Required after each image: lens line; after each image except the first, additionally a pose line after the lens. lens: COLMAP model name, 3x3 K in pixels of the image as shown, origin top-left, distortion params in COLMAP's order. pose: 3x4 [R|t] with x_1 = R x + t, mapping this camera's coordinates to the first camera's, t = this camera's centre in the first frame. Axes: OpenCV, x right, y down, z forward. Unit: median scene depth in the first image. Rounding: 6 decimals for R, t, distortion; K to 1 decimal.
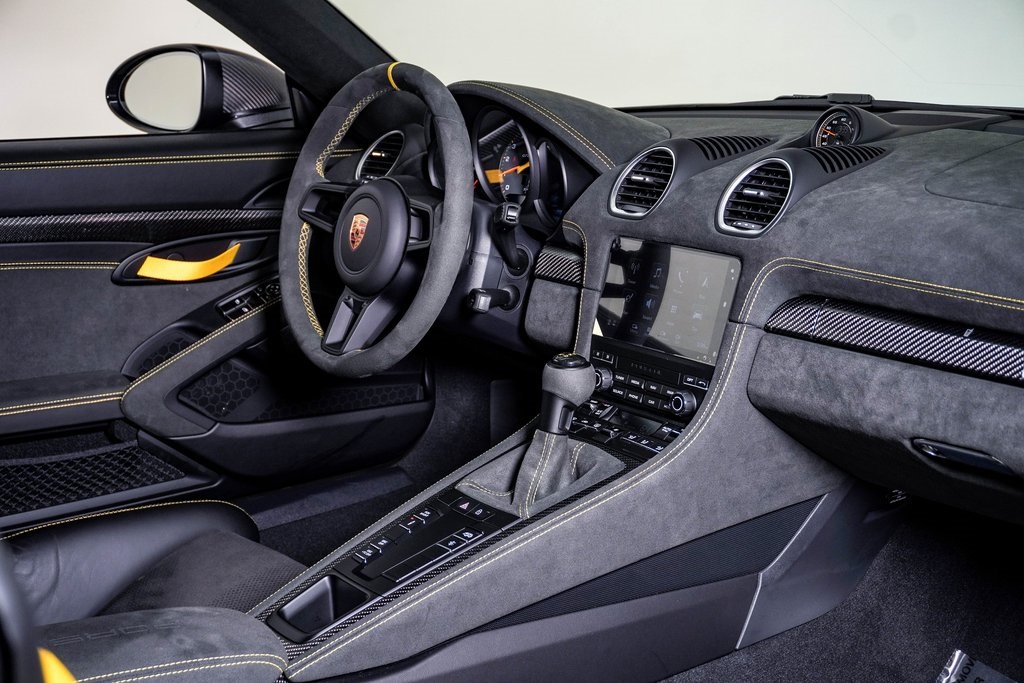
lens RADIAL K [[1432.0, 0, 512.1], [0, 1432.0, 340.1], [0, 0, 1]] dist [-0.004176, 0.000000]
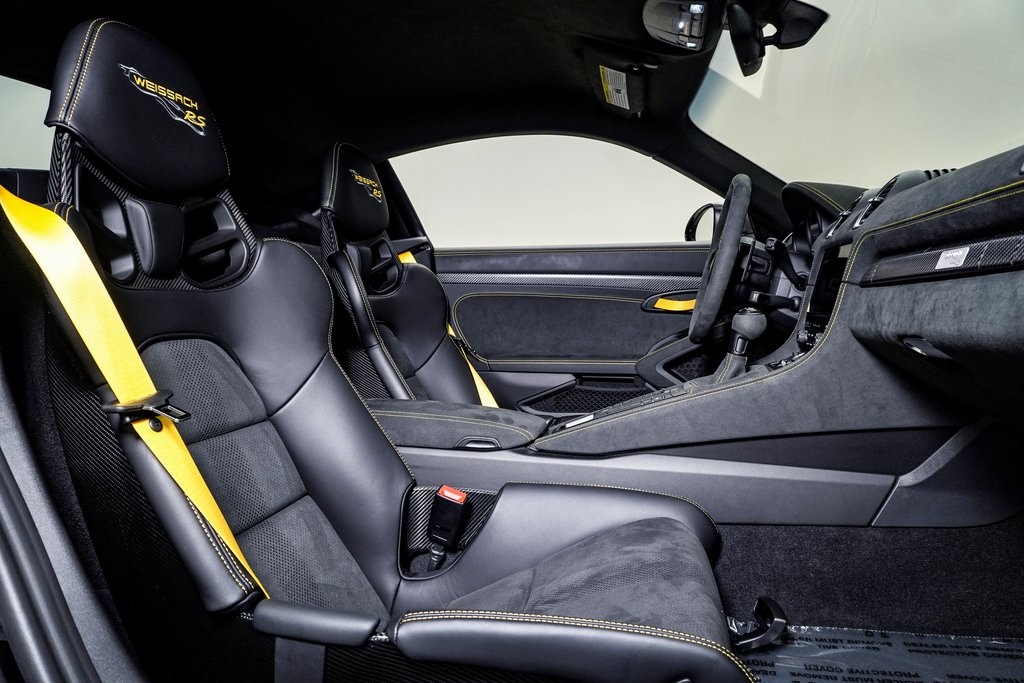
lens RADIAL K [[690.1, 0, 512.4], [0, 690.1, 347.0], [0, 0, 1]] dist [-0.004507, 0.004015]
pose [[0.659847, 0.033046, -0.750673, 0.416032], [-0.138436, 0.987277, -0.078224, 0.139571], [0.738538, 0.155536, 0.656026, 0.253777]]
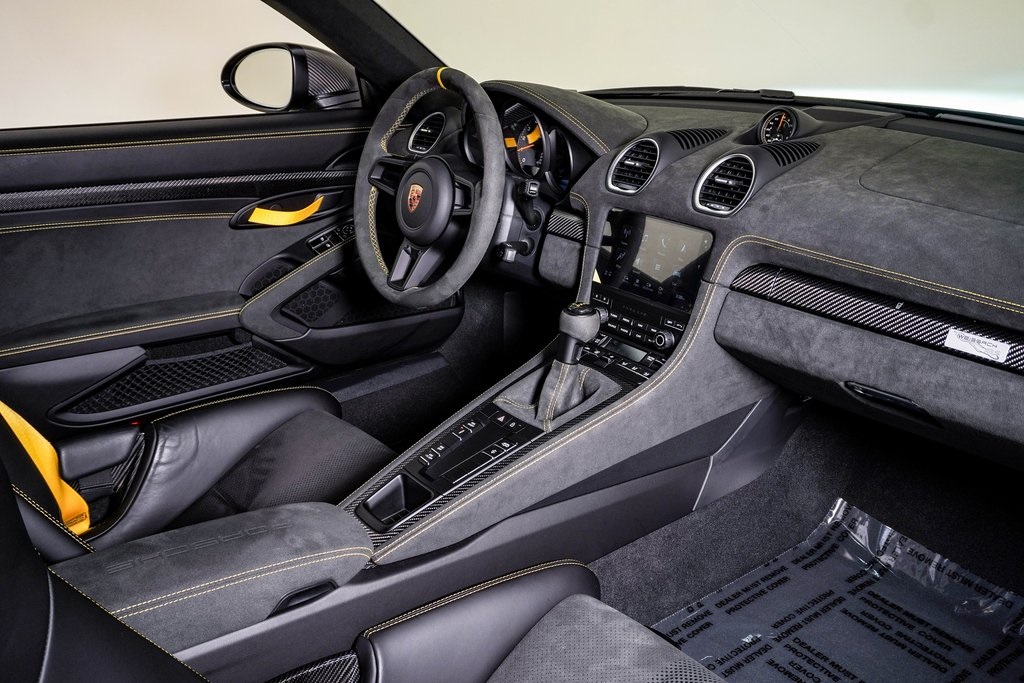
lens RADIAL K [[925.1, 0, 511.6], [0, 925.1, 341.4], [0, 0, 1]] dist [-0.031328, 0.035070]
pose [[0.999739, 0.005548, 0.022168, -0.038096], [-0.008499, 0.990763, 0.135341, -0.063862], [-0.021212, -0.135494, 0.990551, 0.138254]]
